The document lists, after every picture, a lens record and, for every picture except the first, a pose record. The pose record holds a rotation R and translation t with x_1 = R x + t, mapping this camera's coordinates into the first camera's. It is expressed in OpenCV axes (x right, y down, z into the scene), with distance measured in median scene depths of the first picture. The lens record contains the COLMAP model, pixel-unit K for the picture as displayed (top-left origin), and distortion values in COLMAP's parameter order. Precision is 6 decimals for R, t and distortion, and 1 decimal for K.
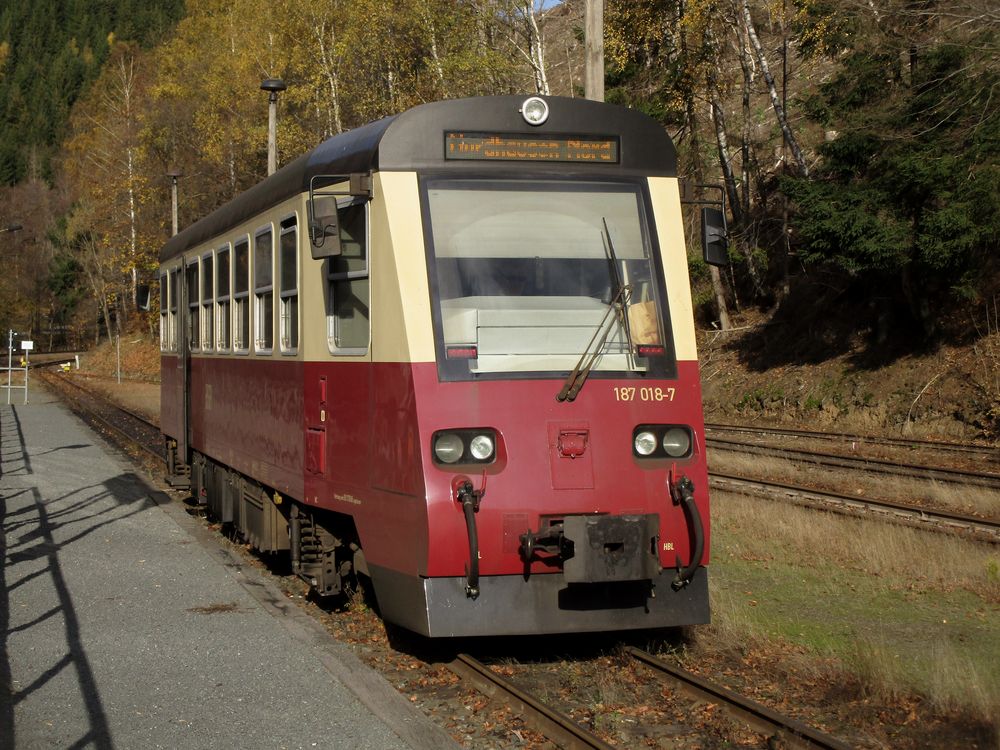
lens RADIAL K [[1874.8, 0, 500.0], [0, 1874.8, 375.0], [0, 0, 1]] dist [-0.047180, -0.037523]
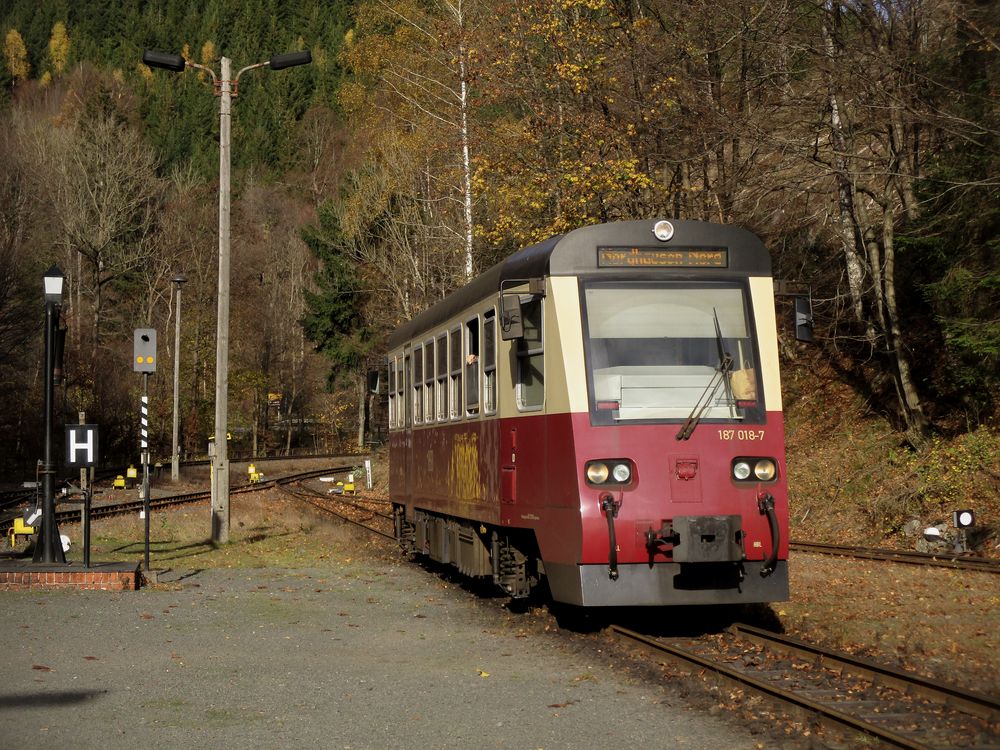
lens RADIAL K [[2195.2, 0, 500.0], [0, 2195.2, 375.0], [0, 0, 1]] dist [0.024849, 0.027553]
pose [[0.992146, -0.009522, -0.124719, 0.100043], [0.003073, 0.998653, -0.051797, 0.047692], [0.125044, 0.051006, 0.990839, -0.606129]]
